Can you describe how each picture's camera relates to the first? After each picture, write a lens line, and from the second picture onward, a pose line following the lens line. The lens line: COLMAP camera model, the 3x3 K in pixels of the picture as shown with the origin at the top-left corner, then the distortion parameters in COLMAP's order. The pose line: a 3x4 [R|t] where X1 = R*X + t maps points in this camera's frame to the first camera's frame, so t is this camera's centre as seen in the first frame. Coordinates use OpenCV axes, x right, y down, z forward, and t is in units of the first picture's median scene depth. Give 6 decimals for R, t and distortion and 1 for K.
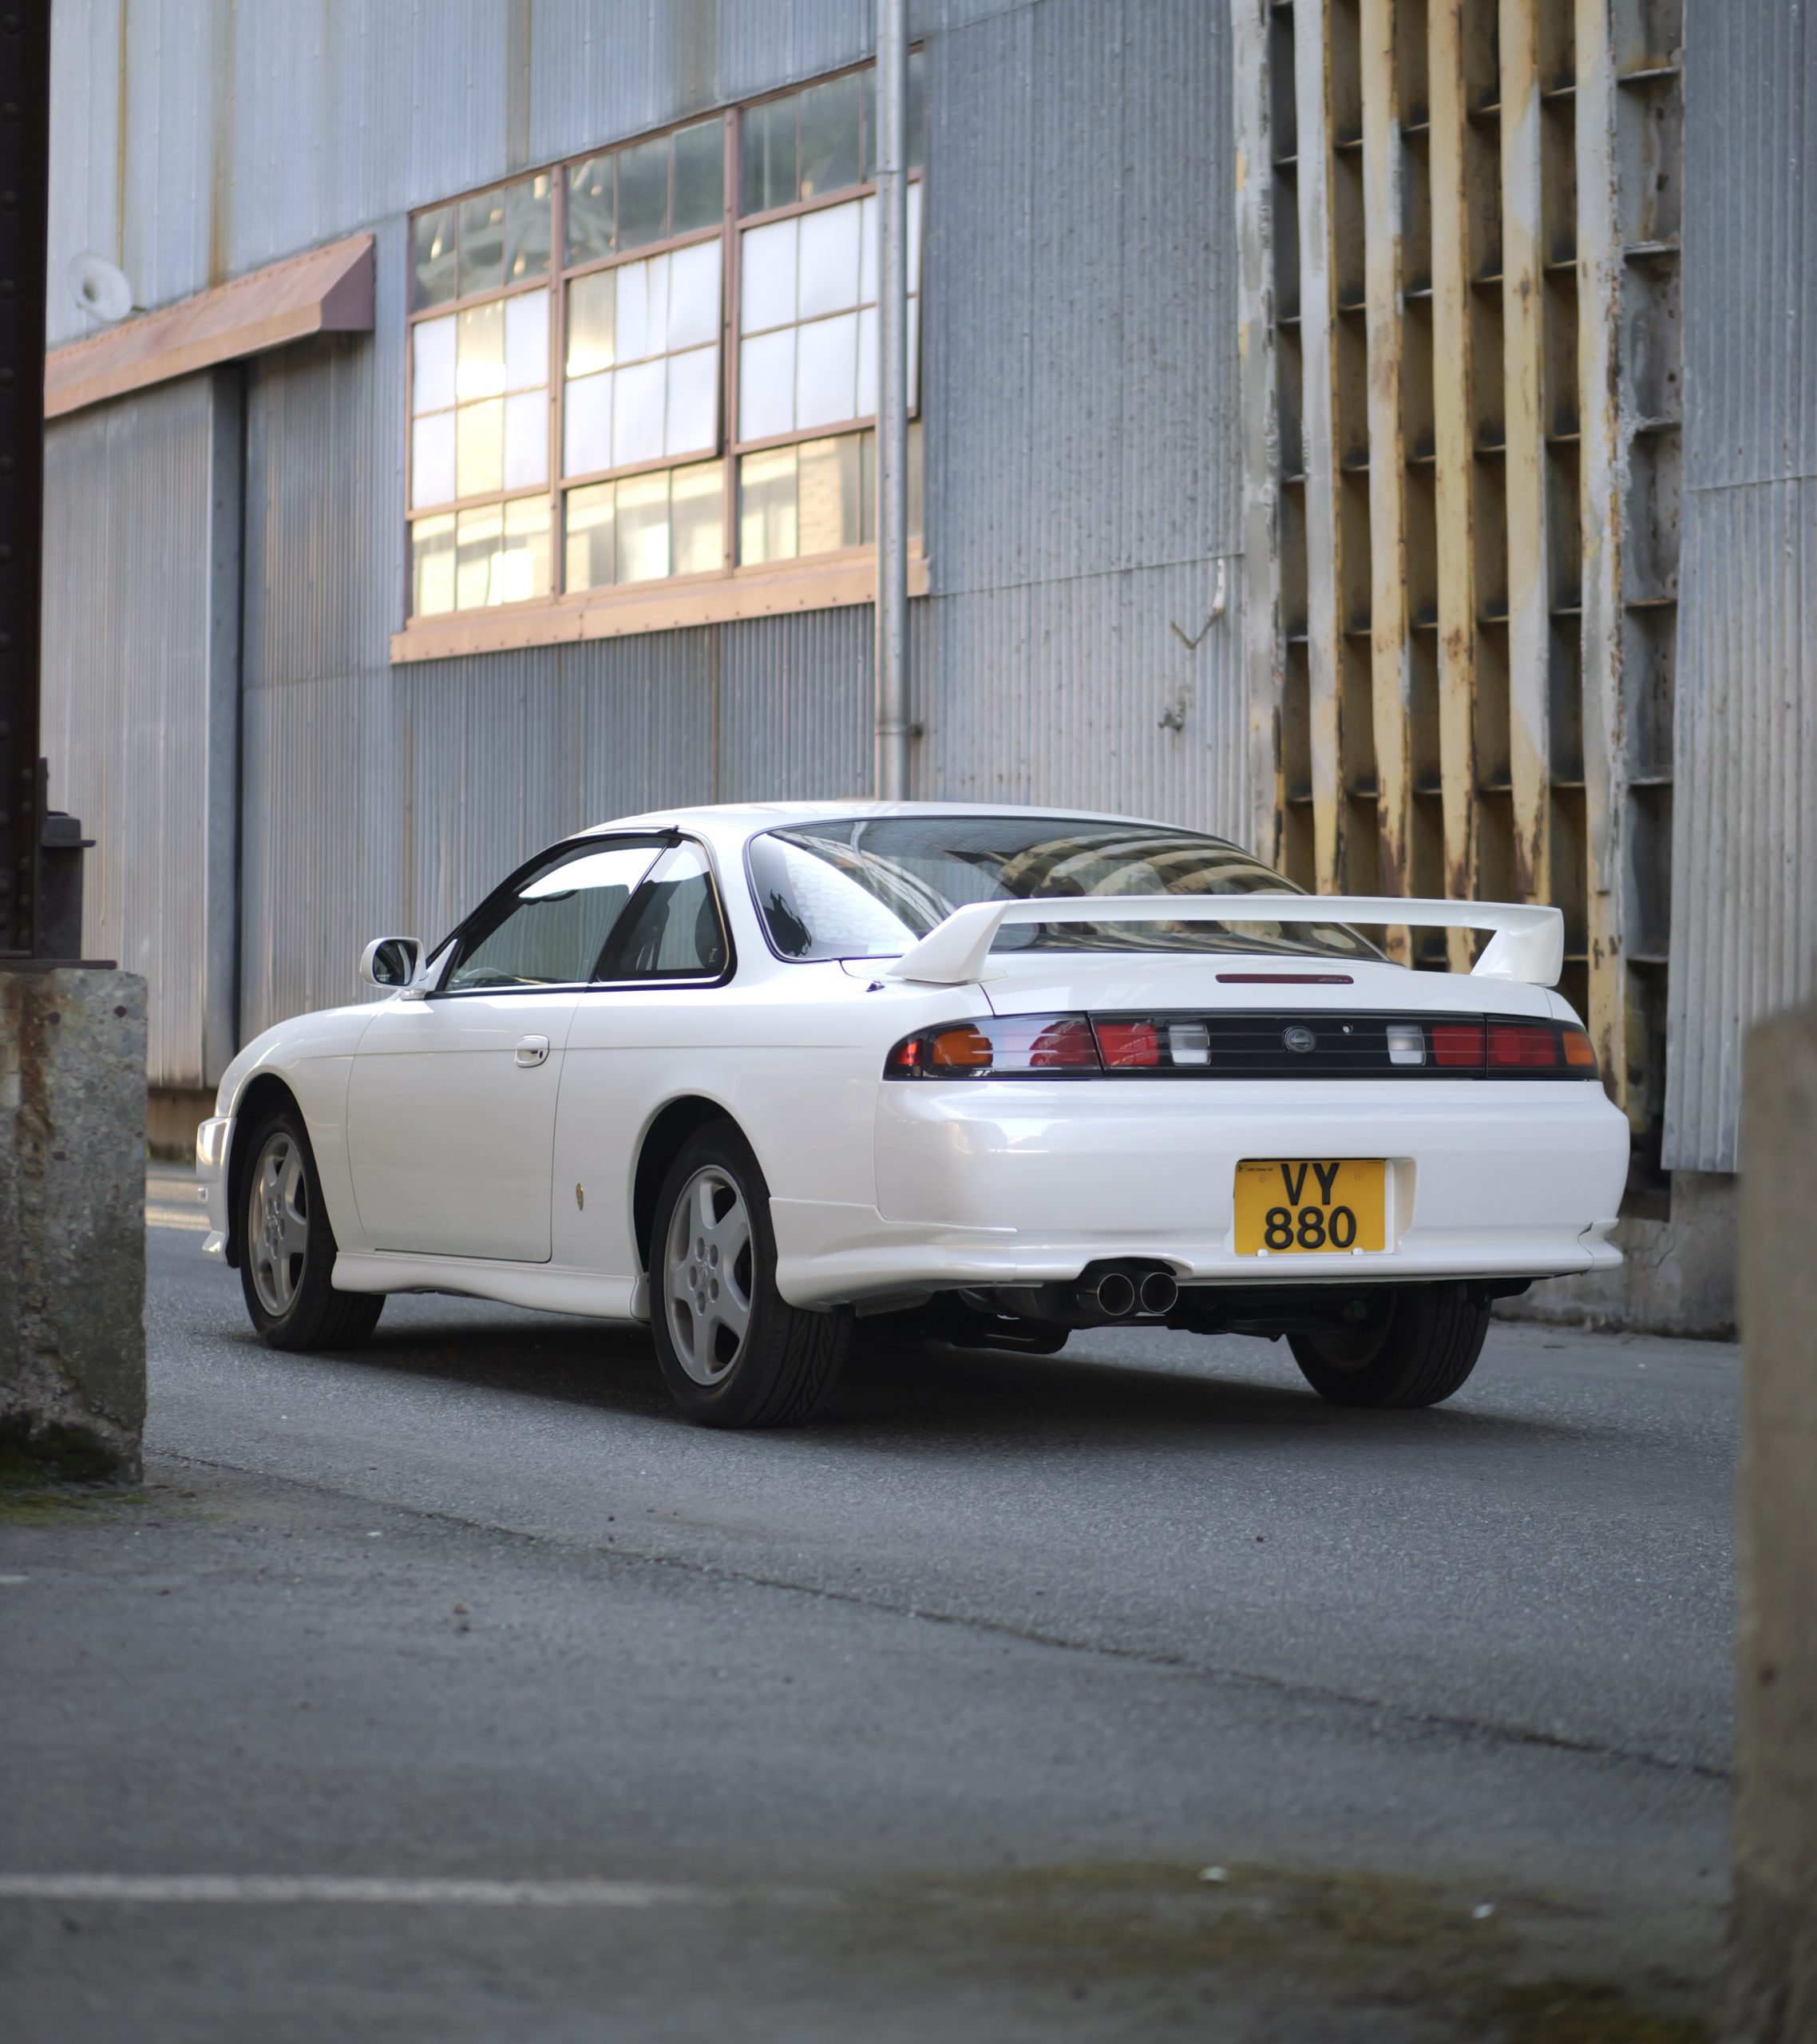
lens RADIAL K [[5450.5, 0, 908.5], [0, 5450.5, 1022.0], [0, 0, 1]] dist [-0.047821, 0.550114]
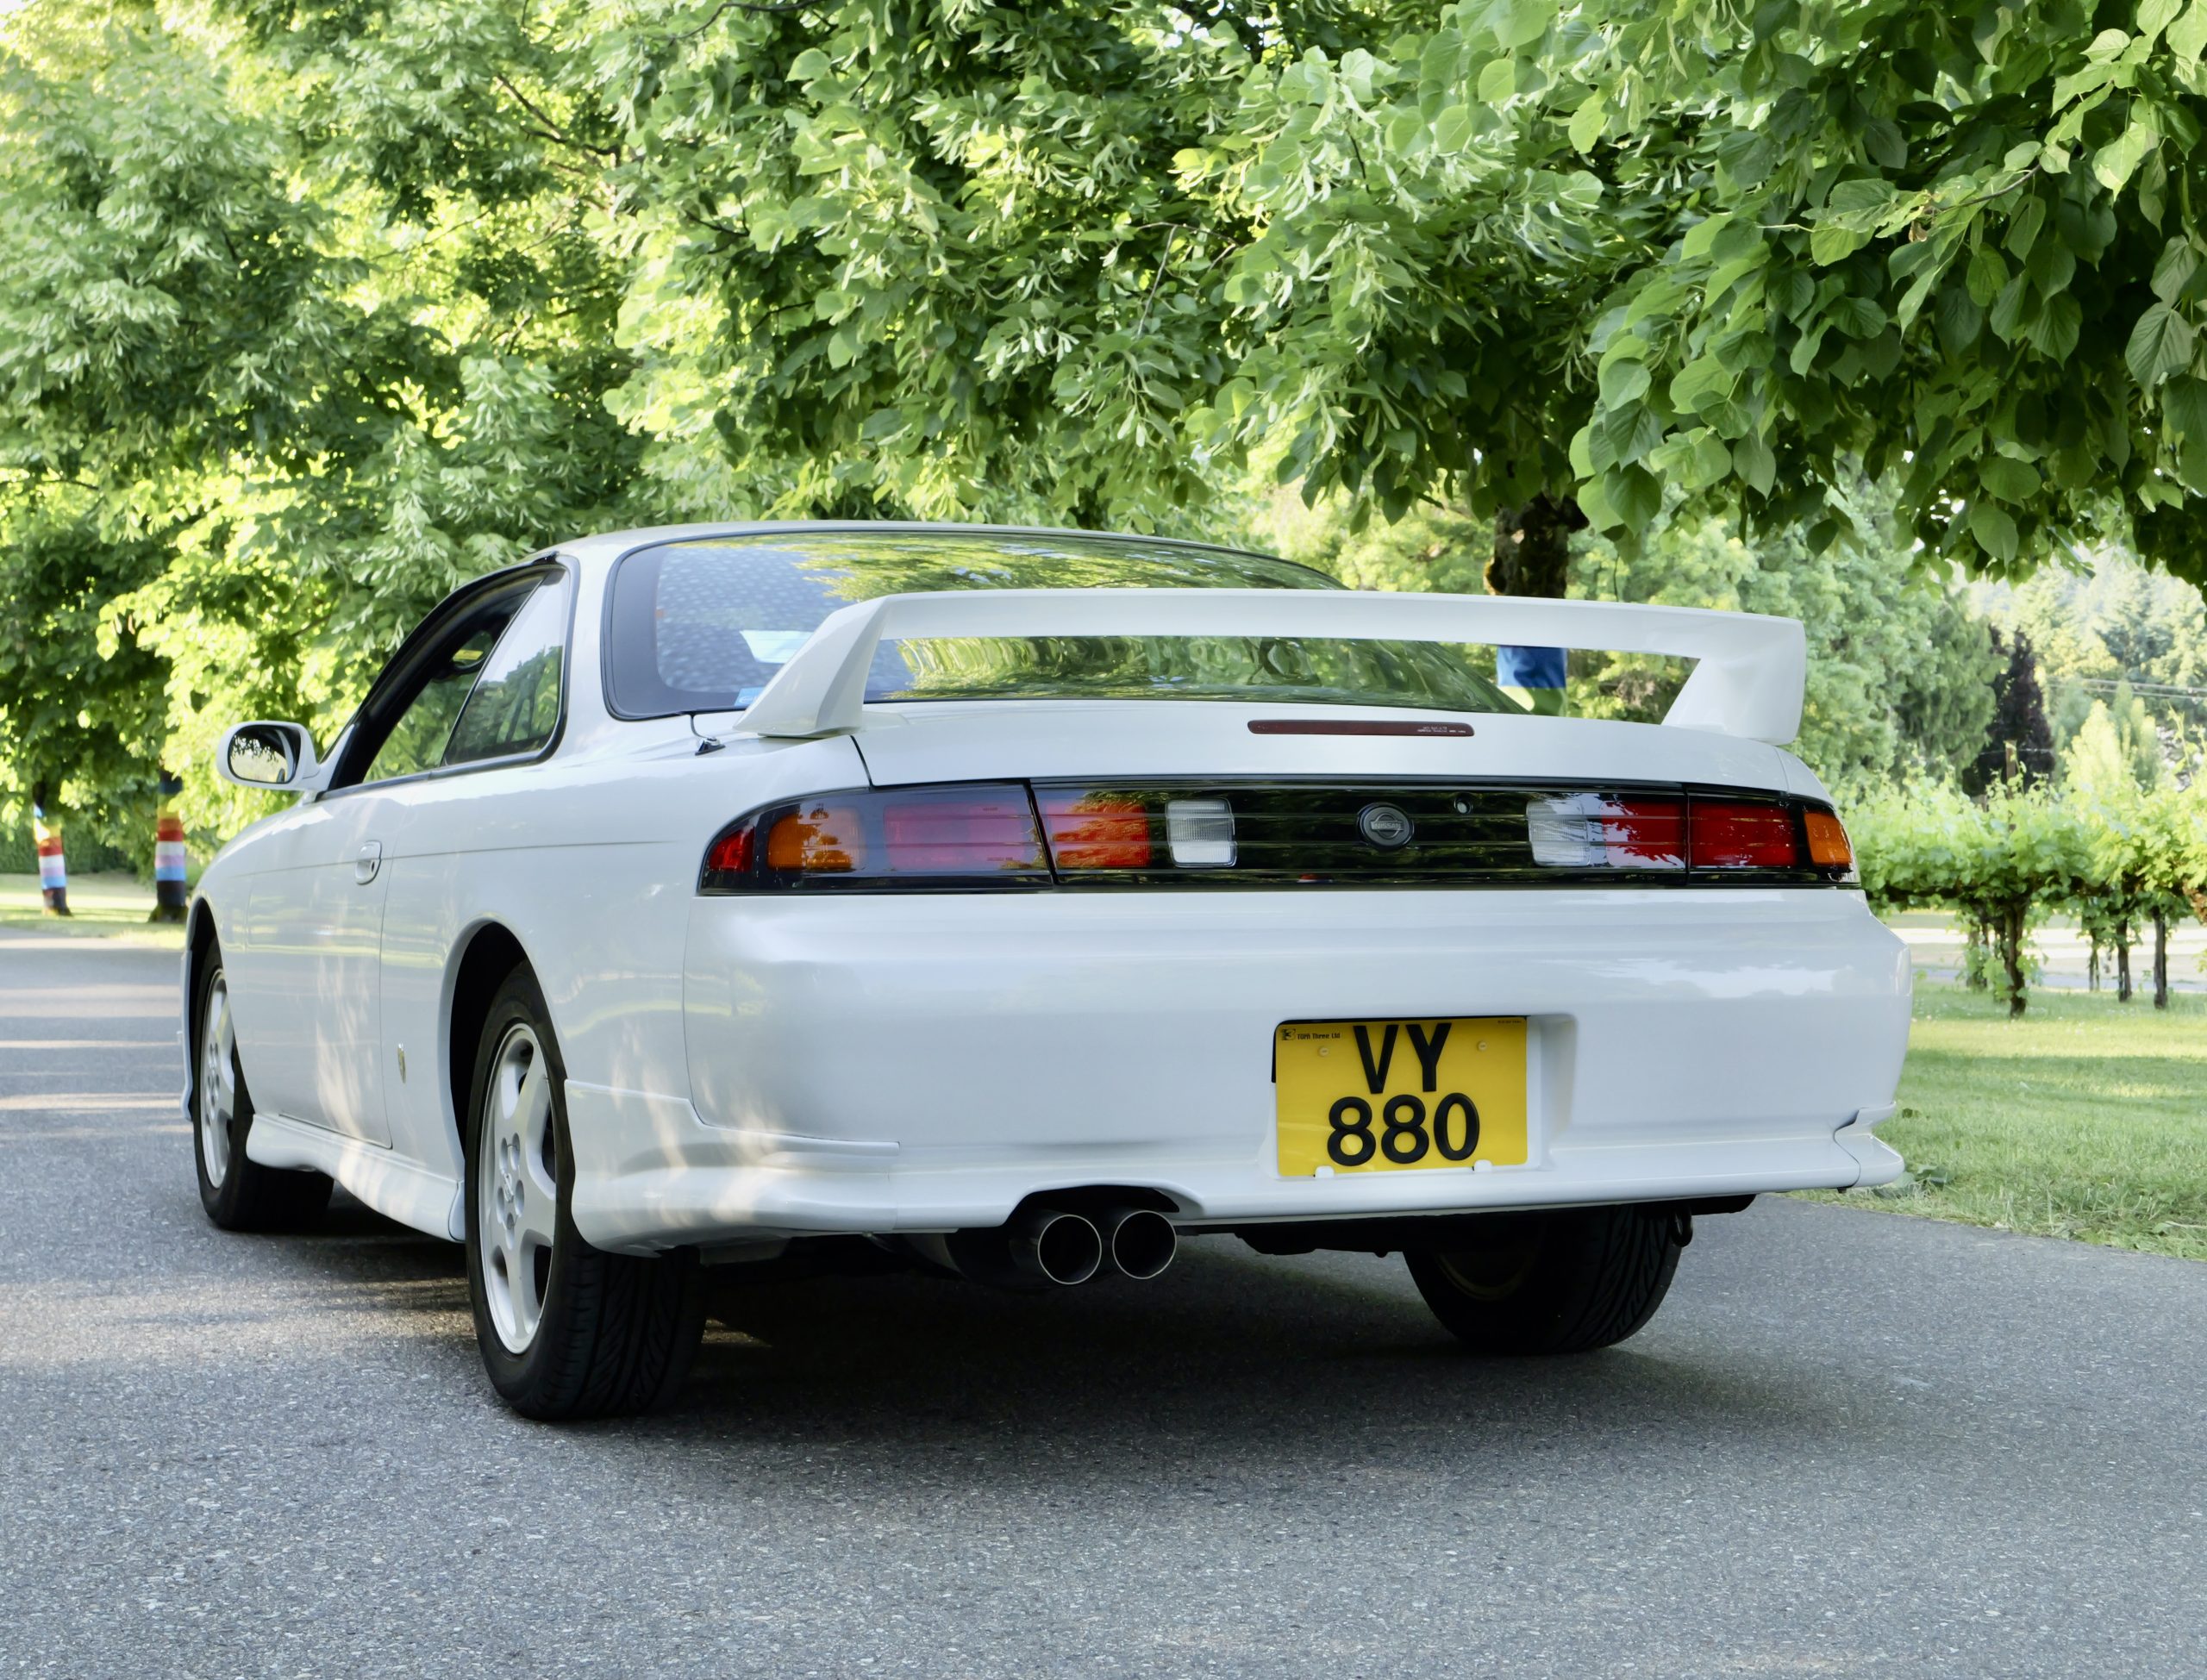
lens RADIAL K [[3593.7, 0, 1103.5], [0, 3593.7, 840.0], [0, 0, 1]] dist [0.039877, 0.039294]
pose [[0.998977, -0.008051, -0.044504, 0.058541], [0.007644, 0.999927, -0.009325, 0.008648], [0.044576, 0.008975, 0.998966, 0.595190]]
